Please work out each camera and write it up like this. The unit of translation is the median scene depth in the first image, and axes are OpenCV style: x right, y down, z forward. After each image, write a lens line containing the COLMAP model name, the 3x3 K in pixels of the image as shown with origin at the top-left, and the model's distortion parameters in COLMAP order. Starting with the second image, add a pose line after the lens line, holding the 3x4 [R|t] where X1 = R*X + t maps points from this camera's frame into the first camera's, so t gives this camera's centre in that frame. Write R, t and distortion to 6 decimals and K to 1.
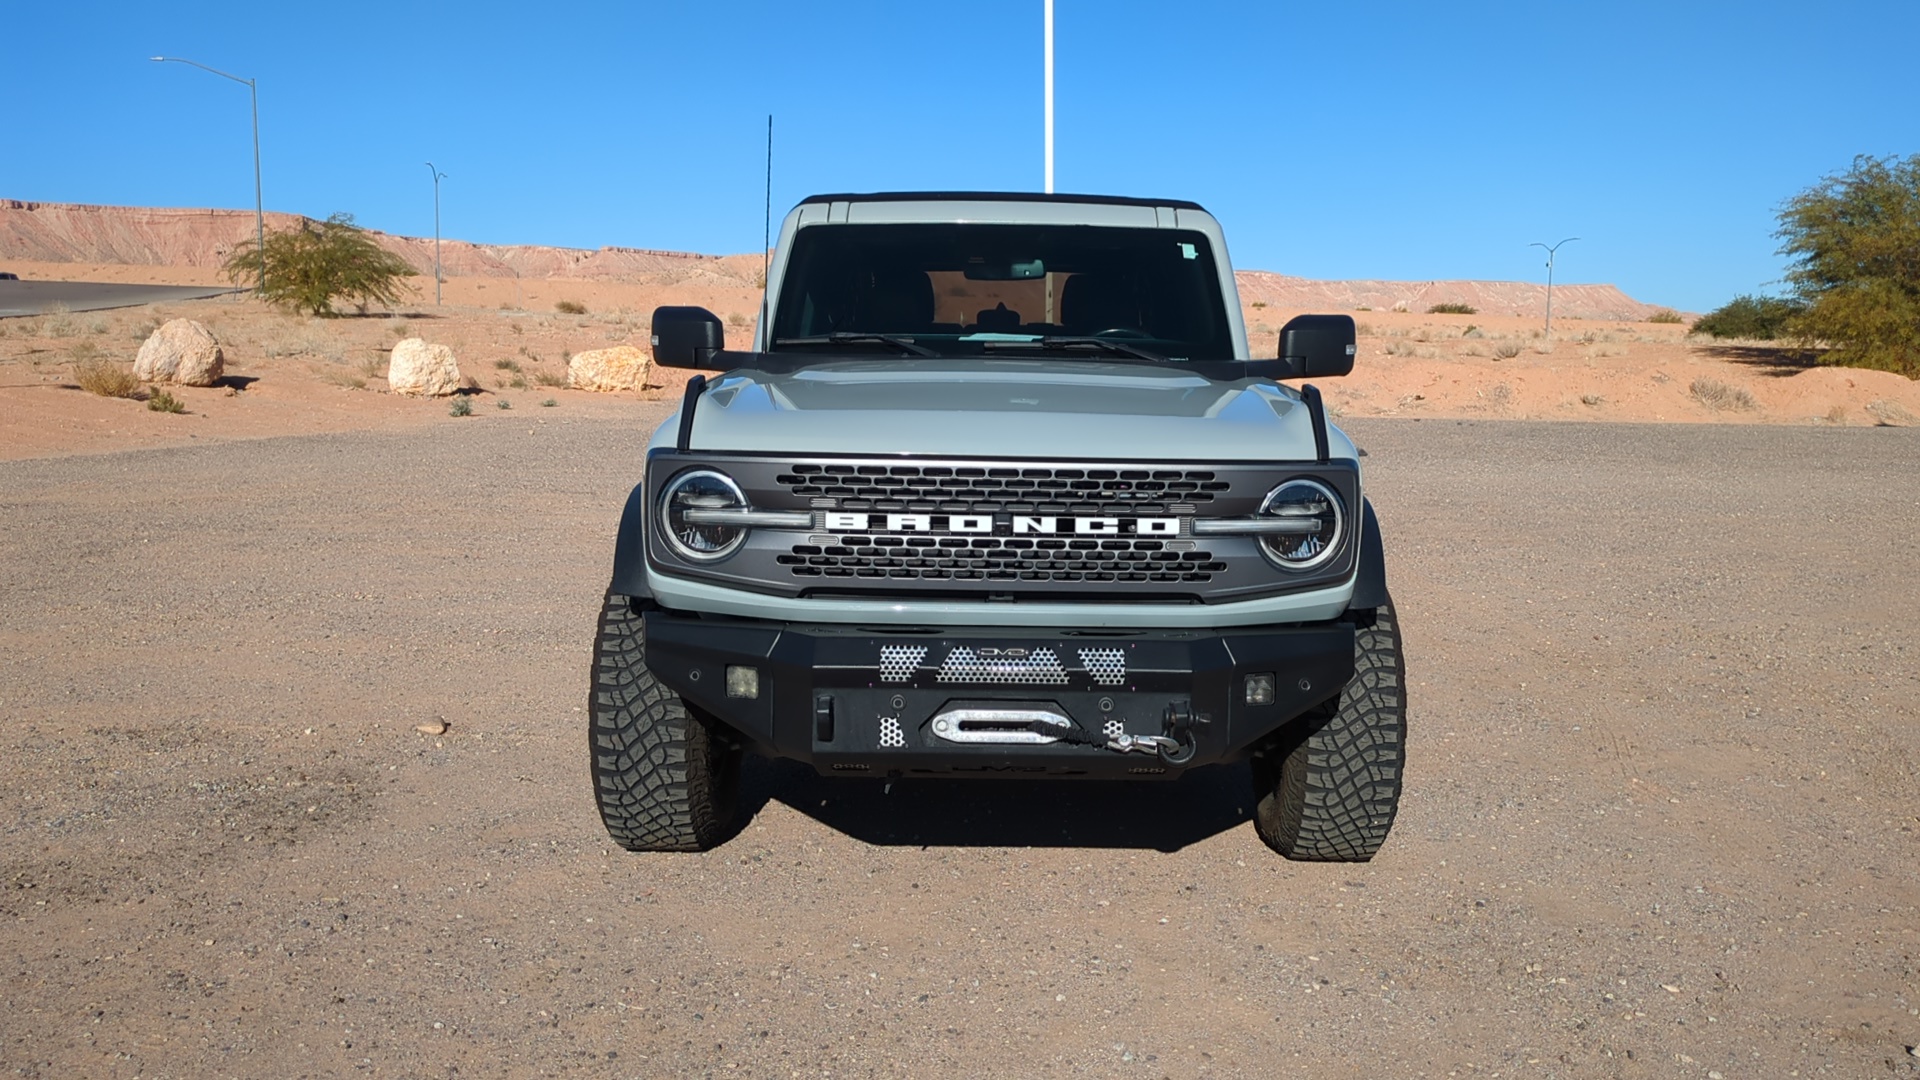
lens RADIAL K [[1638.1, 0, 970.5], [0, 1638.1, 541.2], [0, 0, 1]] dist [0.081224, -0.118966]
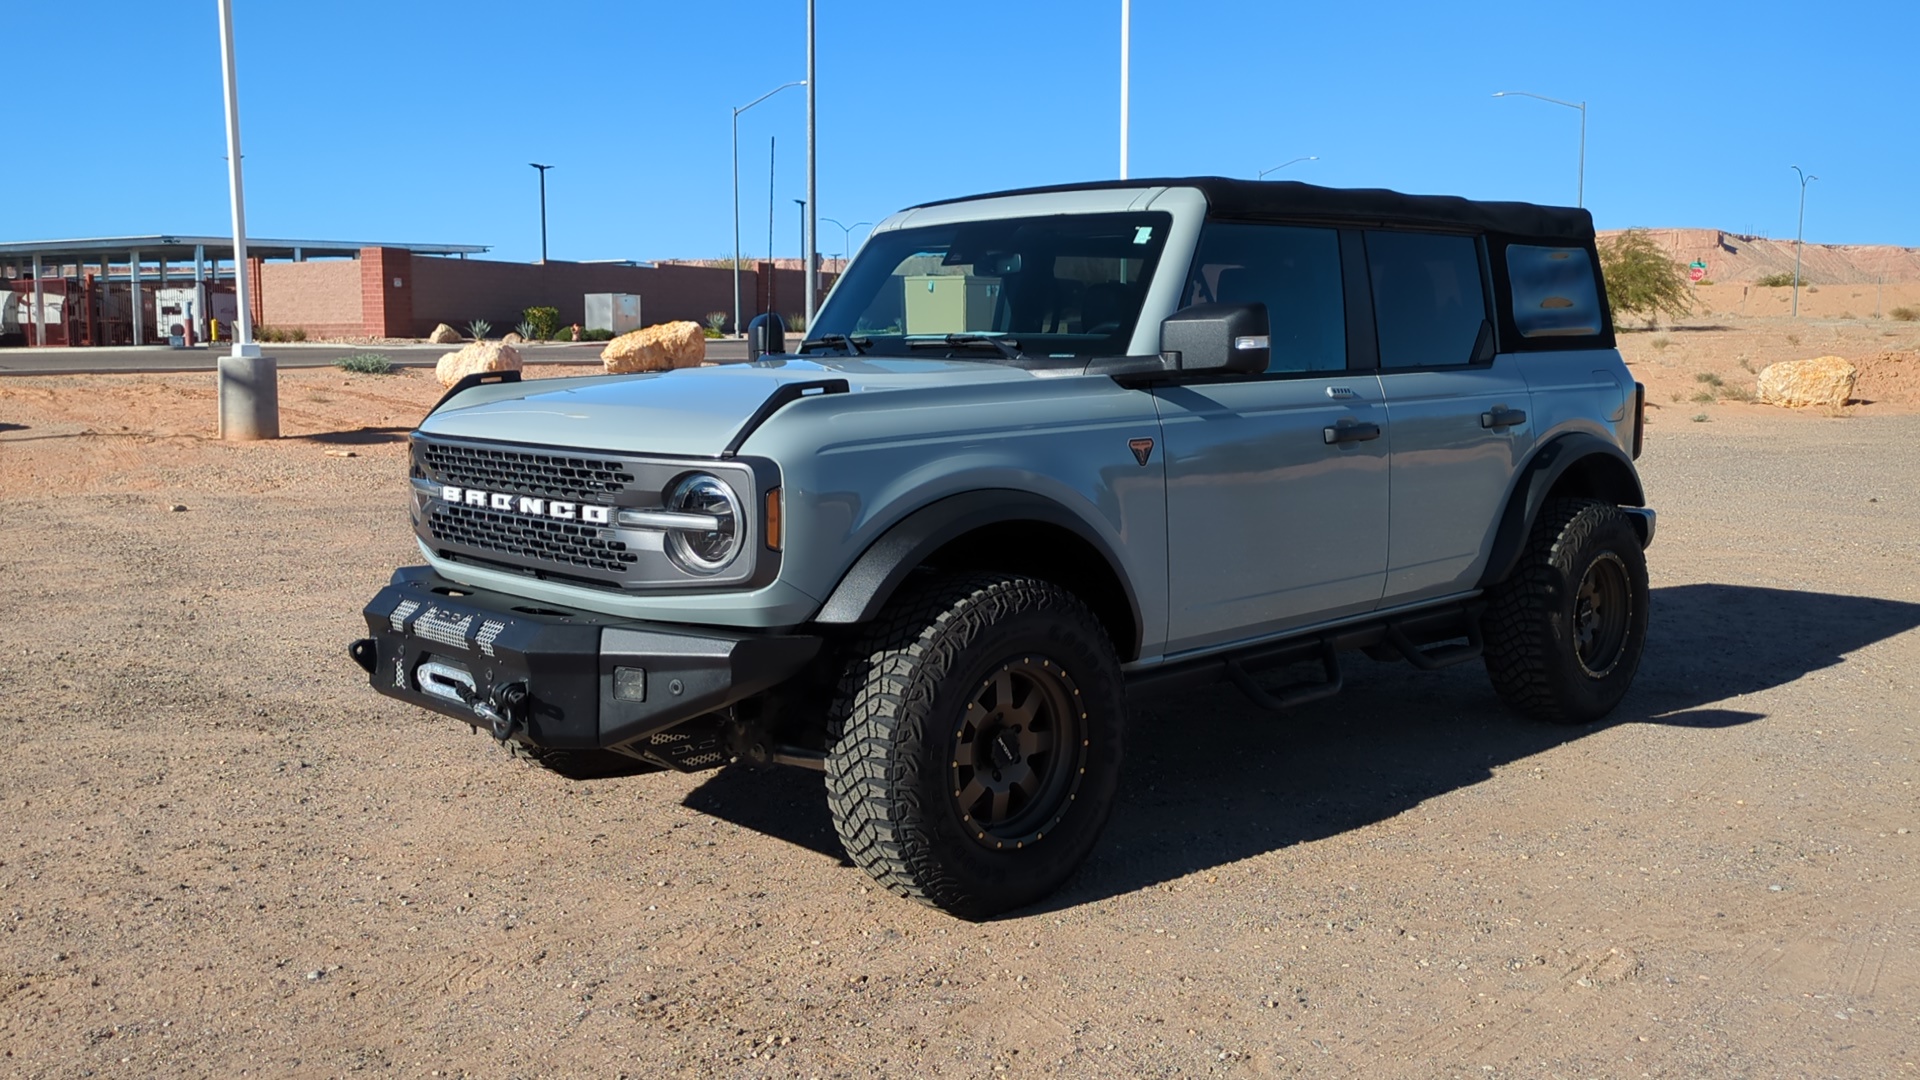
lens RADIAL K [[1638.1, 0, 970.5], [0, 1638.1, 541.2], [0, 0, 1]] dist [0.081224, -0.118966]
pose [[0.694485, 0.070002, -0.716093, 1.012205], [-0.077228, 0.996759, 0.022541, -0.033357], [0.715350, 0.039648, 0.697640, 0.447249]]
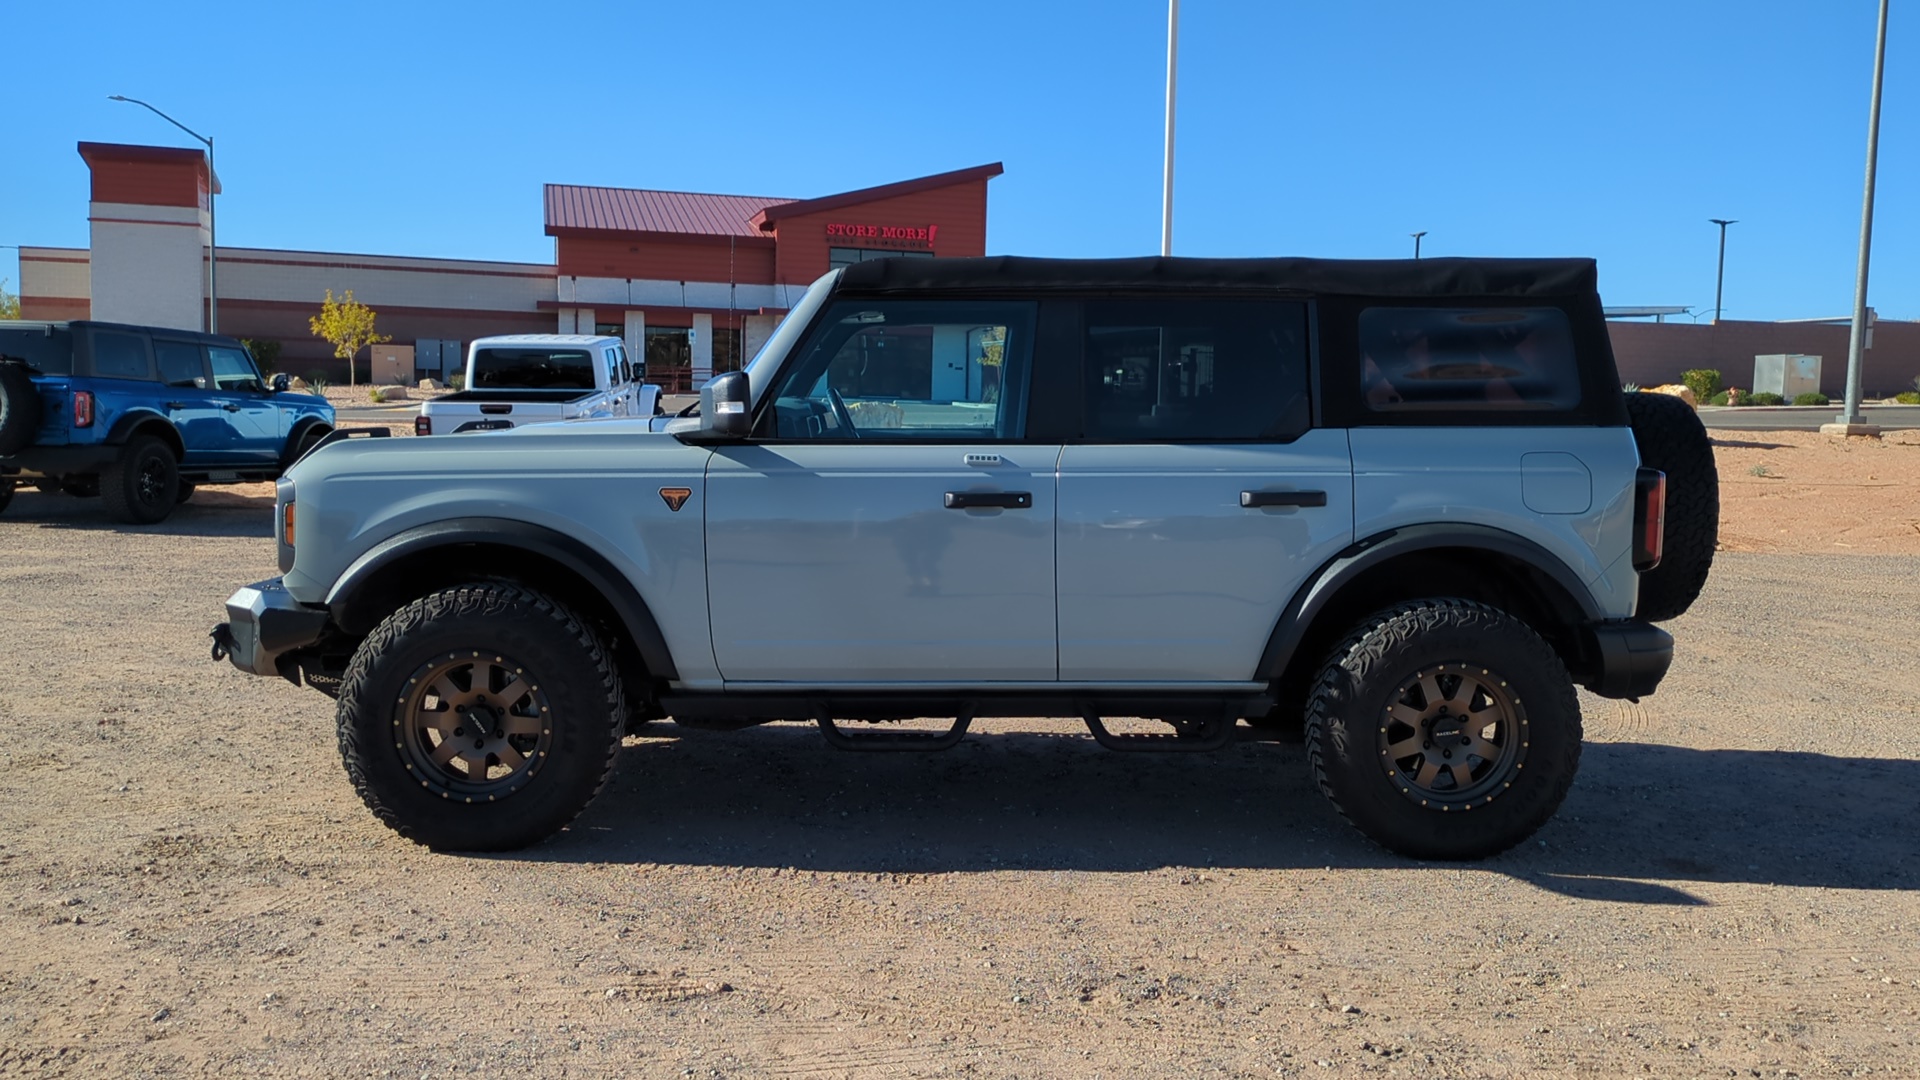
lens RADIAL K [[1638.1, 0, 970.5], [0, 1638.1, 541.2], [0, 0, 1]] dist [0.081224, -0.118966]
pose [[0.042292, 0.072875, -0.996444, 1.628551], [-0.137706, 0.988243, 0.066430, -0.169818], [0.989570, 0.134407, 0.051830, 1.522303]]
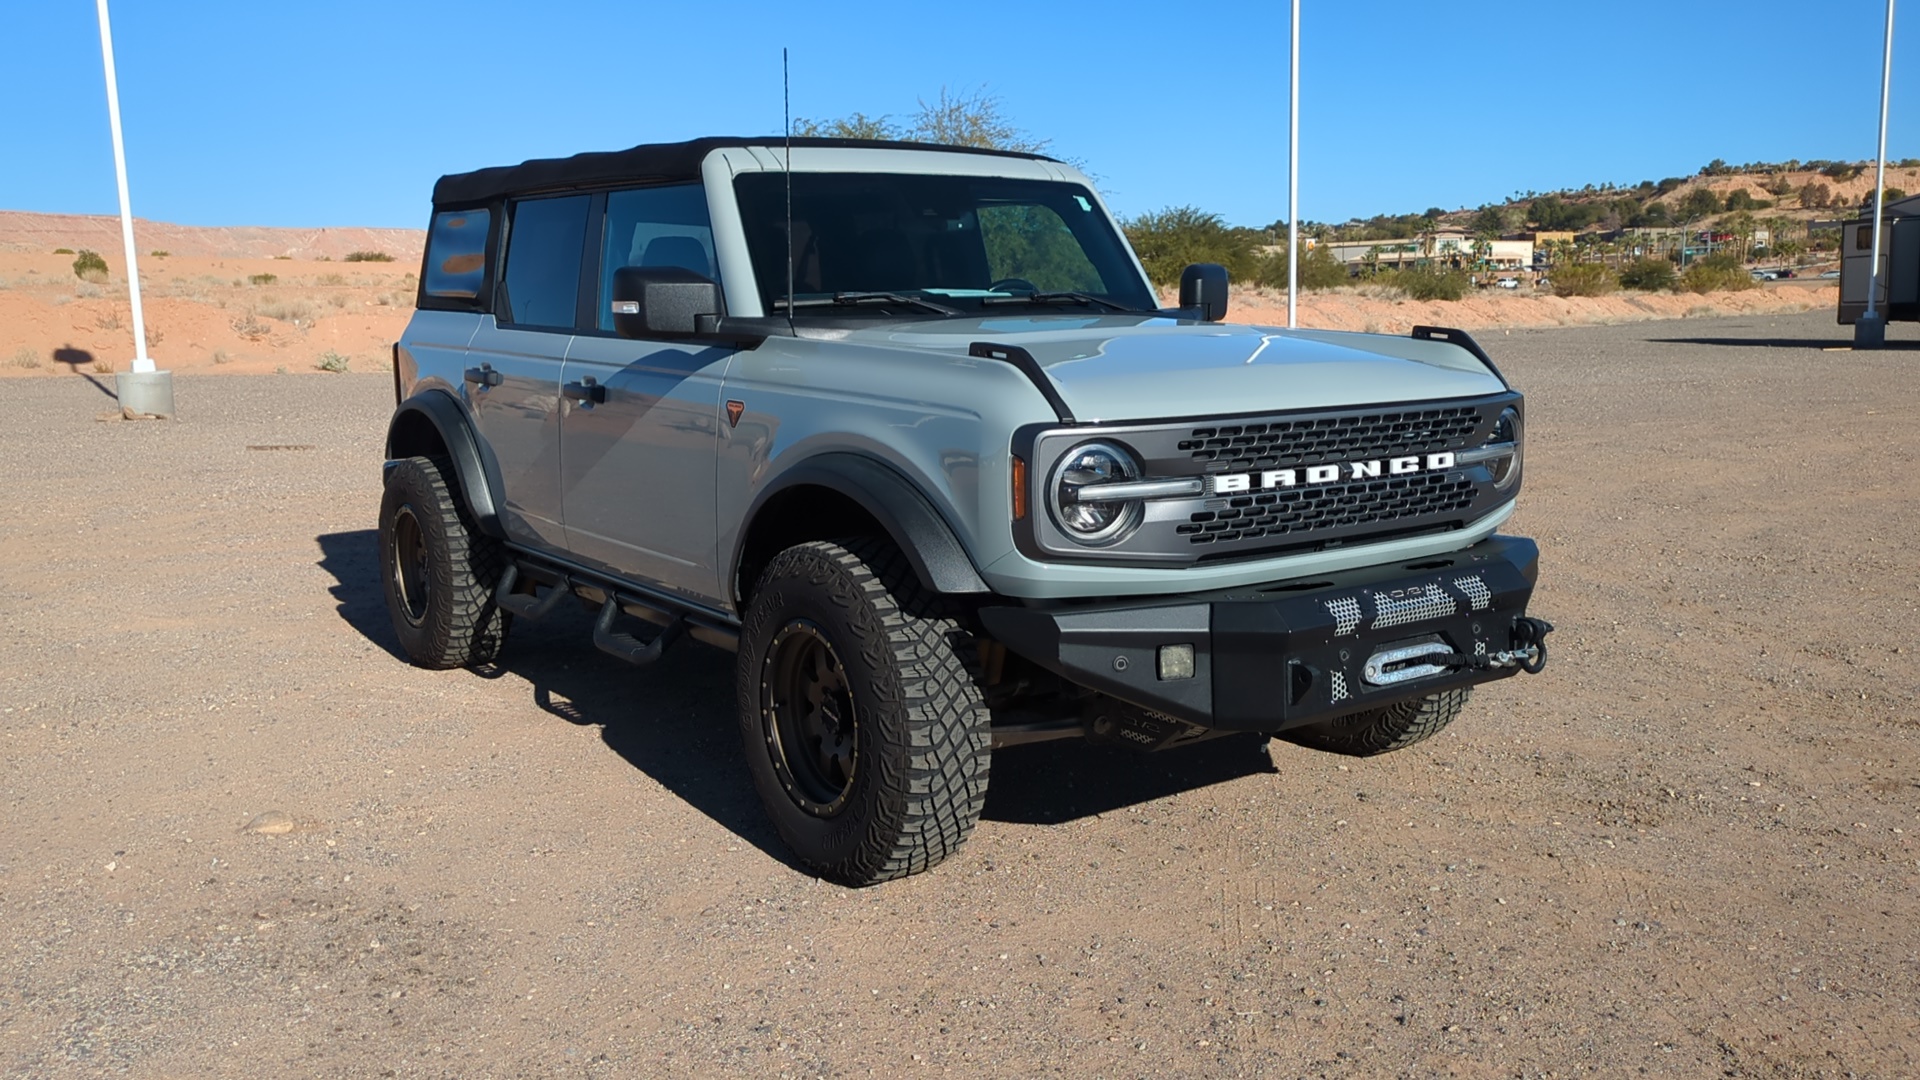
lens RADIAL K [[1638.1, 0, 970.5], [0, 1638.1, 541.2], [0, 0, 1]] dist [0.081224, -0.118966]
pose [[0.811054, -0.113928, 0.573769, -0.761951], [0.096172, 0.993474, 0.061321, -0.052549], [-0.577011, 0.005446, 0.816718, 0.291378]]
